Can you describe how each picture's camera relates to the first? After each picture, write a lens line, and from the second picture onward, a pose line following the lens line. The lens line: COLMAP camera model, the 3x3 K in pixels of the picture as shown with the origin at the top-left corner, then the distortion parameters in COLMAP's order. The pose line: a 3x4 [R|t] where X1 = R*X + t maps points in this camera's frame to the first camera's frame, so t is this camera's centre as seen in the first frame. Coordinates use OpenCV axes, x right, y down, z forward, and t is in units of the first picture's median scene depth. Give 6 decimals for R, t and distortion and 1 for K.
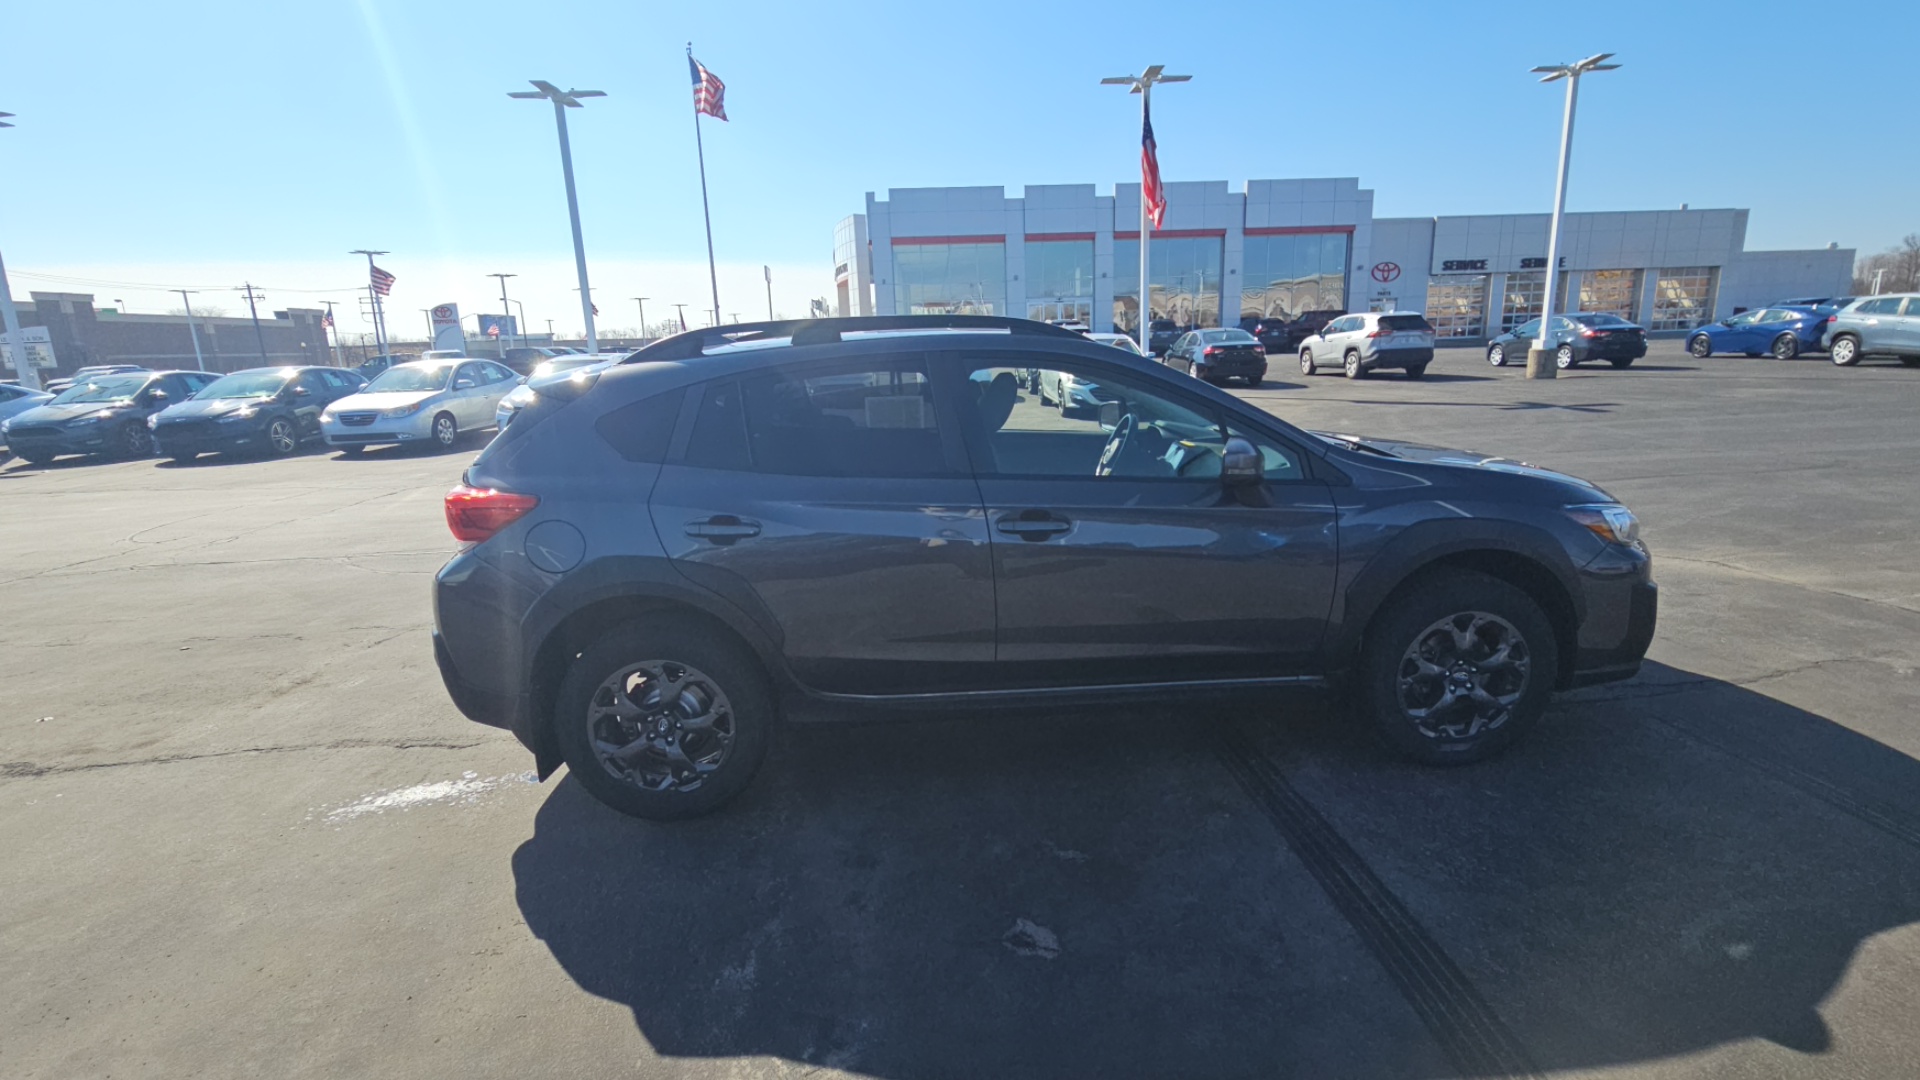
lens RADIAL K [[857.9, 0, 972.5], [0, 857.9, 546.1], [0, 0, 1]] dist [0.008640, -0.006433]
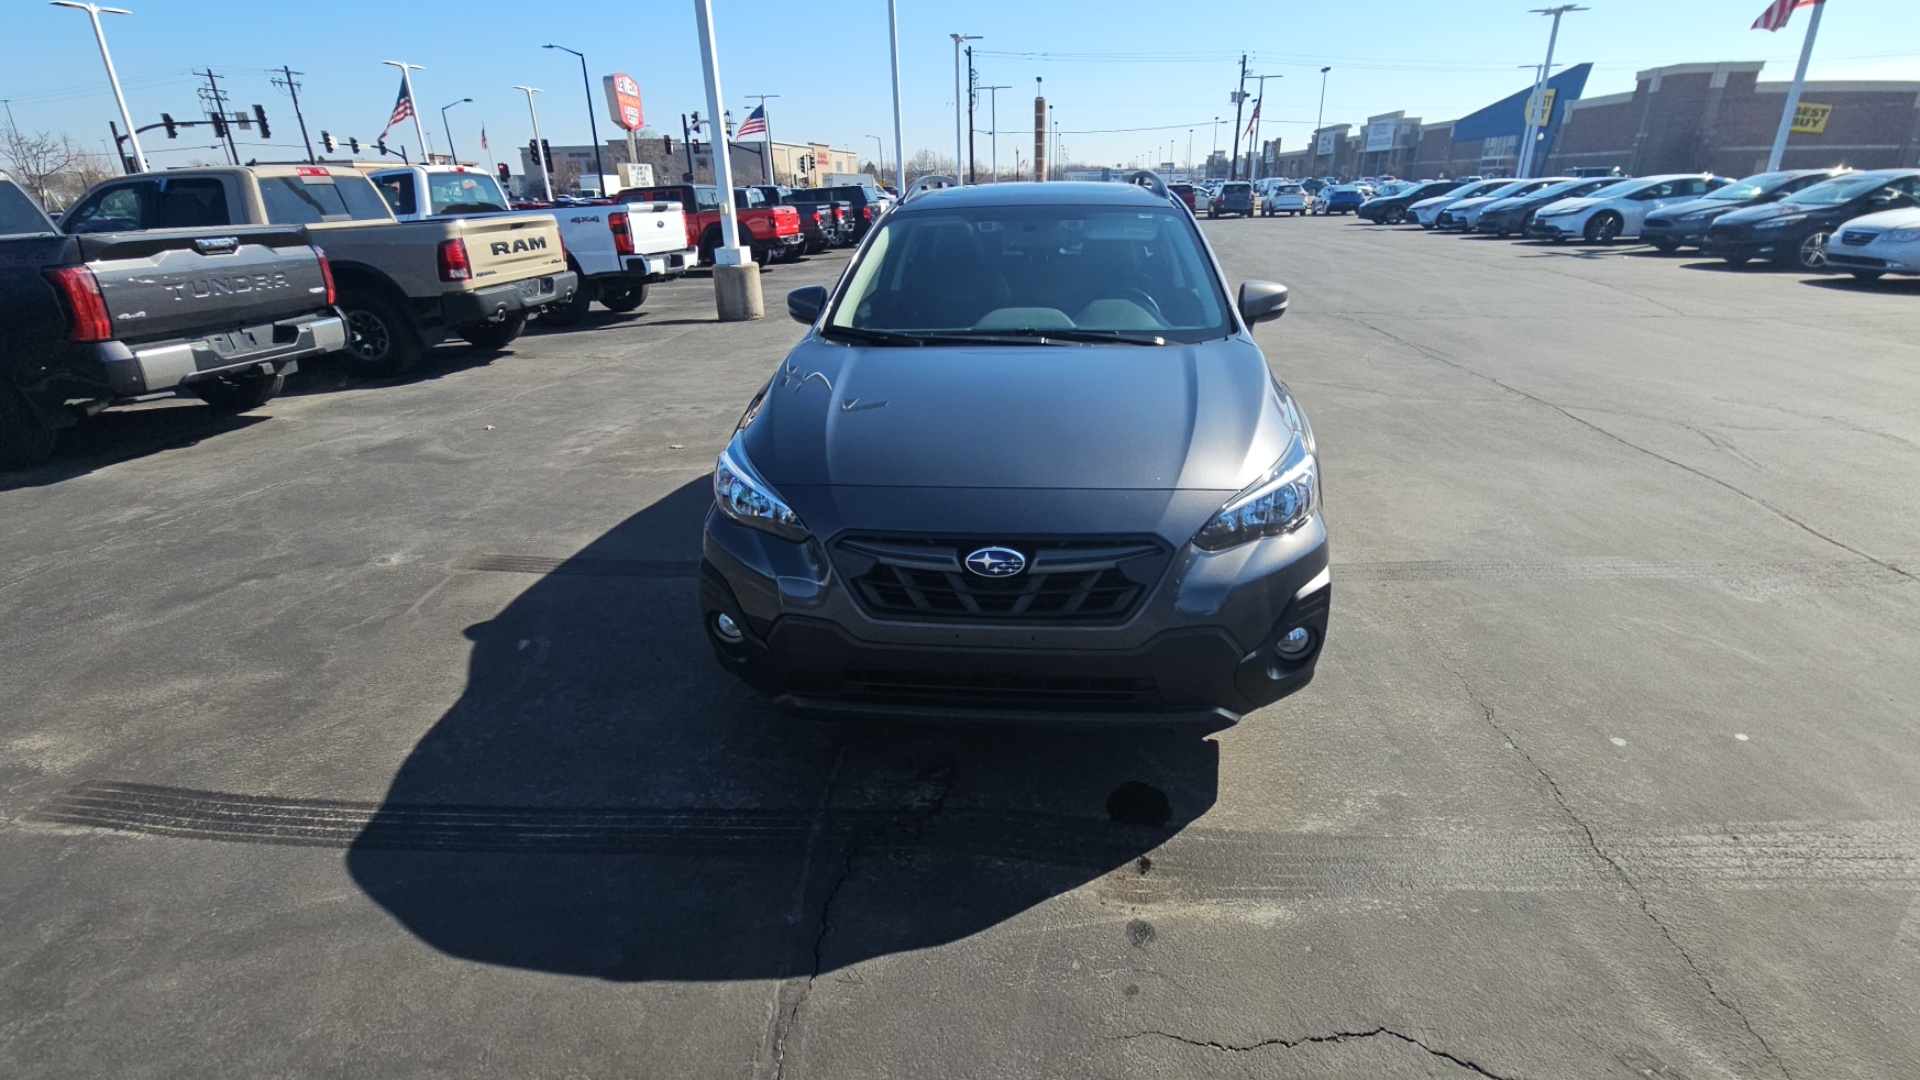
lens RADIAL K [[857.9, 0, 980.2], [0, 857.9, 533.6], [0, 0, 1]] dist [0.008640, -0.006433]
pose [[-0.149079, 0.404658, -0.902235, 0.202771], [-0.201998, 0.880727, 0.428388, -0.051974], [0.967973, 0.246113, -0.049558, 0.177546]]
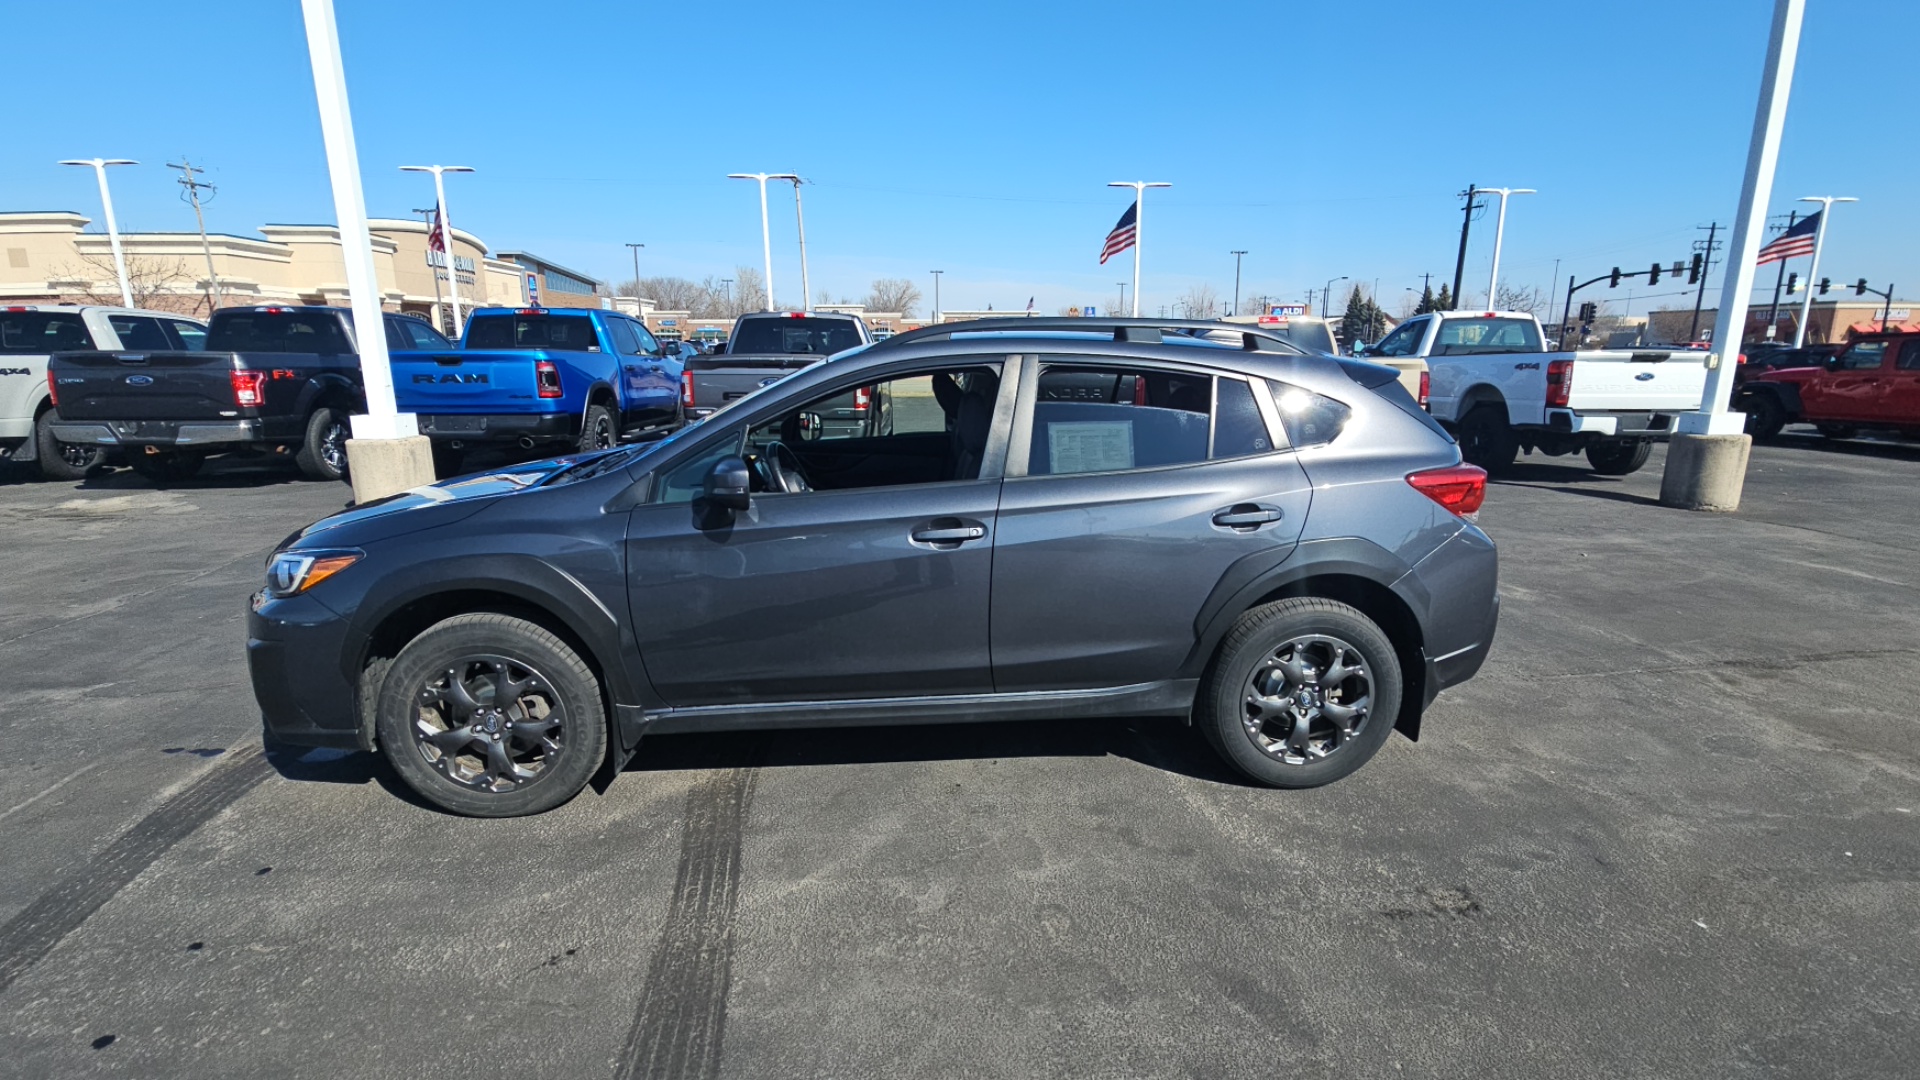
lens RADIAL K [[857.9, 0, 983.0], [0, 857.9, 534.2], [0, 0, 1]] dist [0.008640, -0.006433]
pose [[-0.998876, 0.041511, -0.022880, 0.002887], [0.027463, 0.900285, 0.434433, -0.077689], [0.038632, 0.433317, -0.900413, 0.324572]]
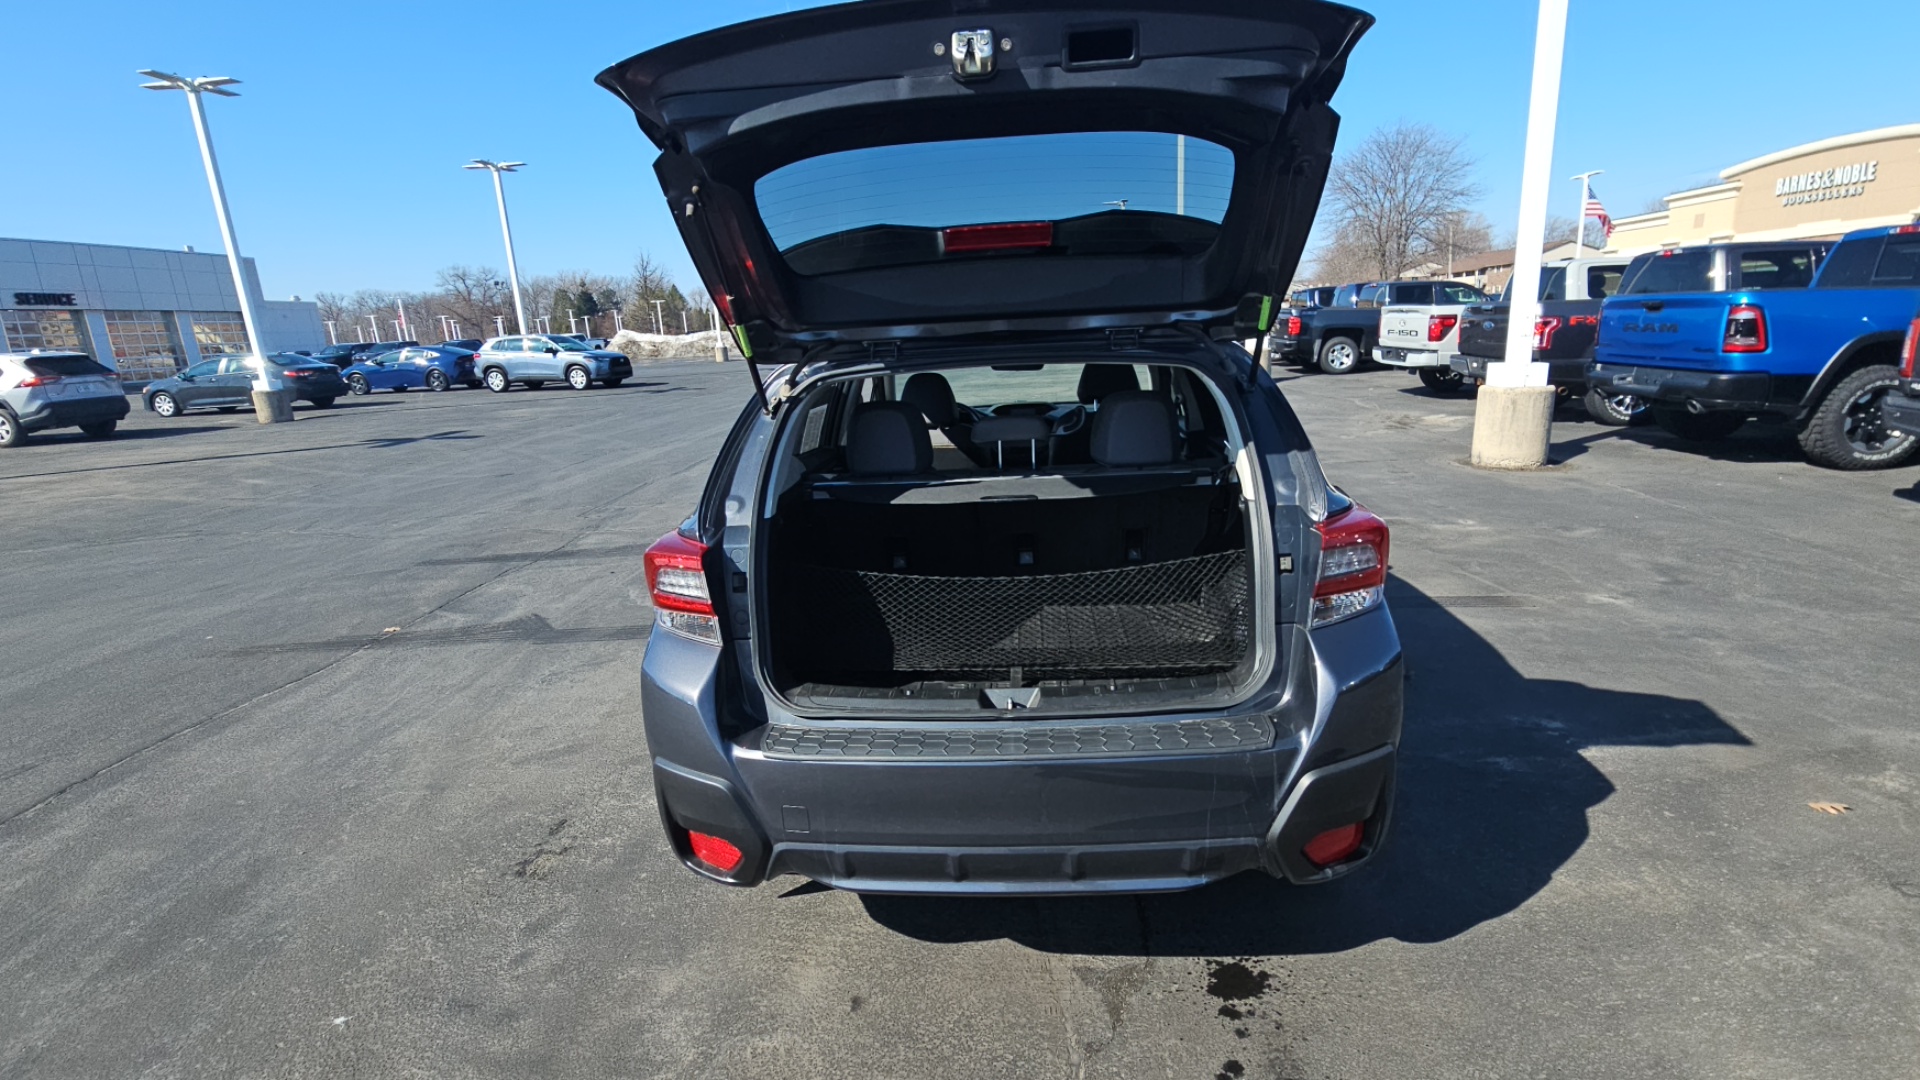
lens RADIAL K [[857.9, 0, 981.2], [0, 857.9, 549.5], [0, 0, 1]] dist [0.008640, -0.006433]
pose [[0.116519, -0.225077, 0.967349, -0.164013], [0.273226, 0.943667, 0.186657, -0.031280], [-0.954867, 0.242556, 0.171452, 0.150476]]
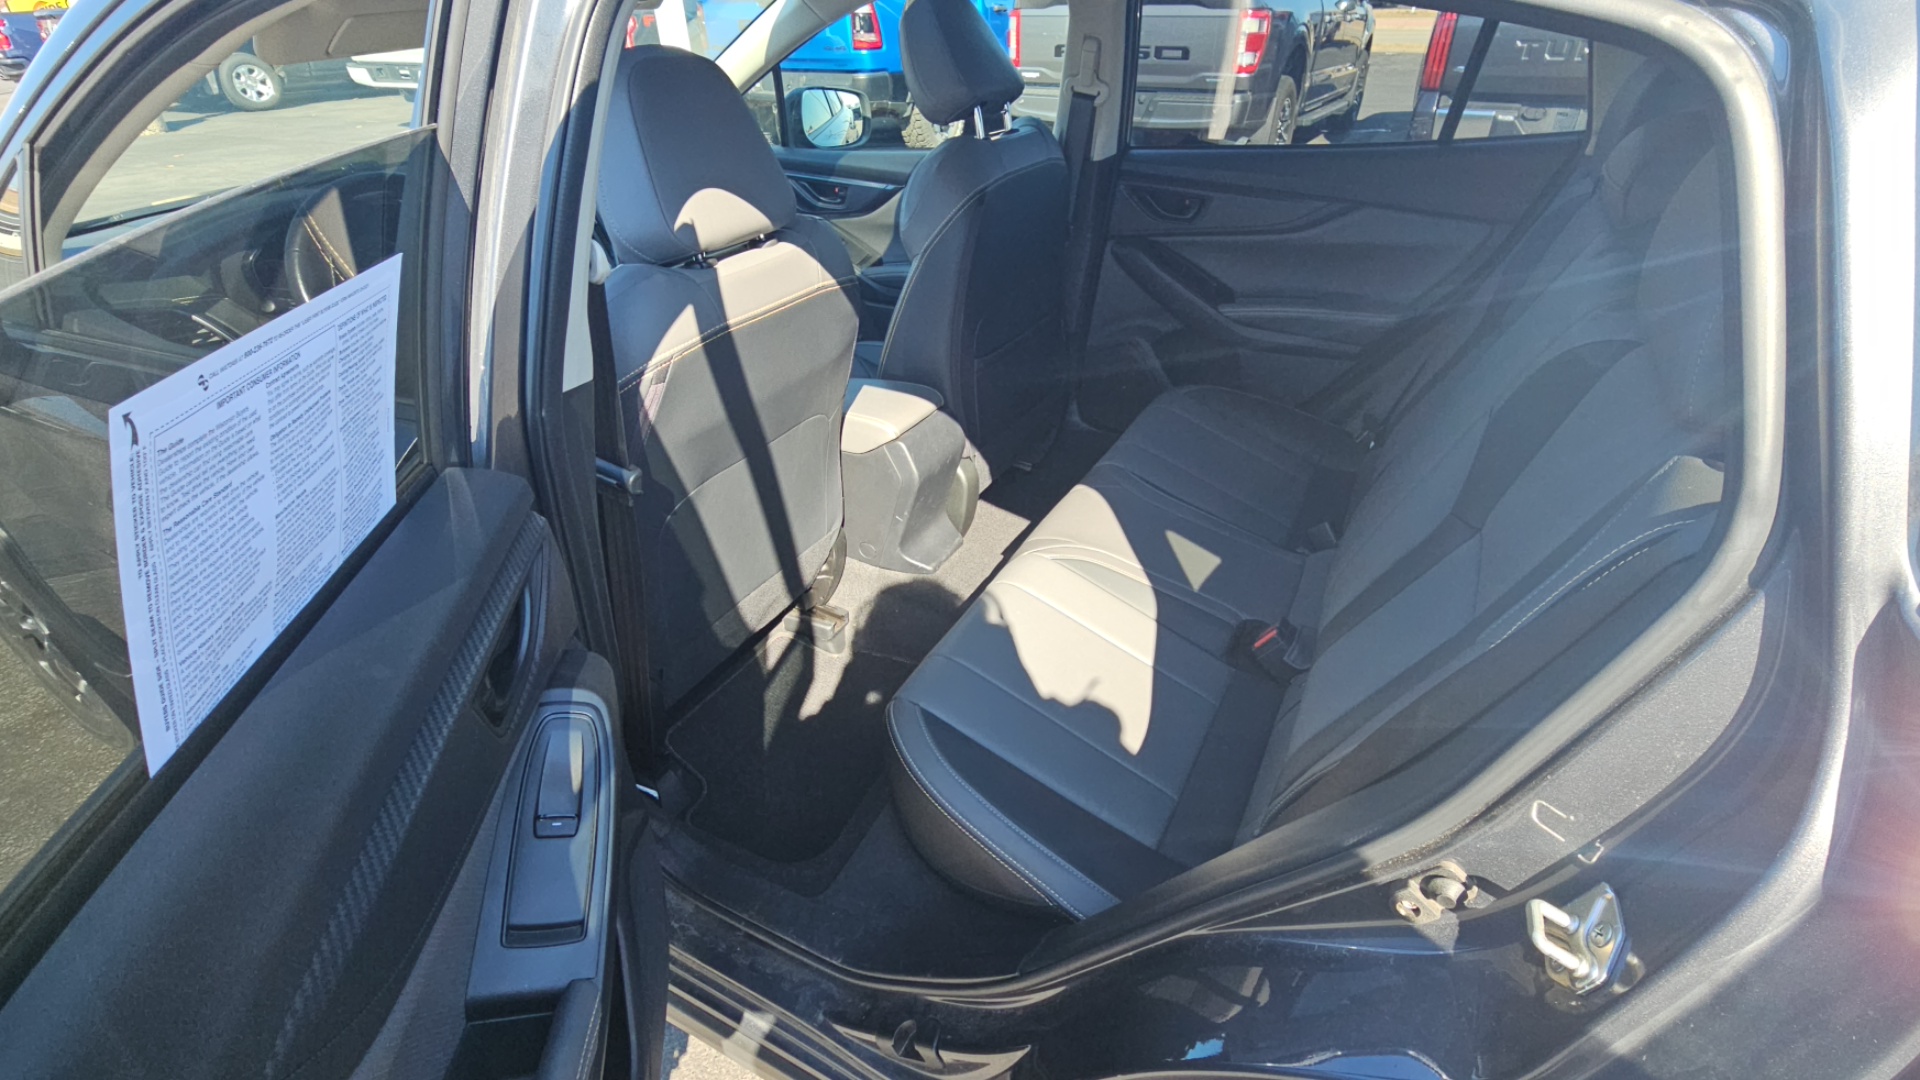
lens RADIAL K [[857.9, 0, 978.4], [0, 857.9, 545.6], [0, 0, 1]] dist [0.008640, -0.006433]
pose [[-0.854041, -0.236332, 0.463424, -0.042357], [0.167856, 0.718002, 0.675498, -0.044401], [-0.492381, 0.654691, -0.573533, 0.216275]]
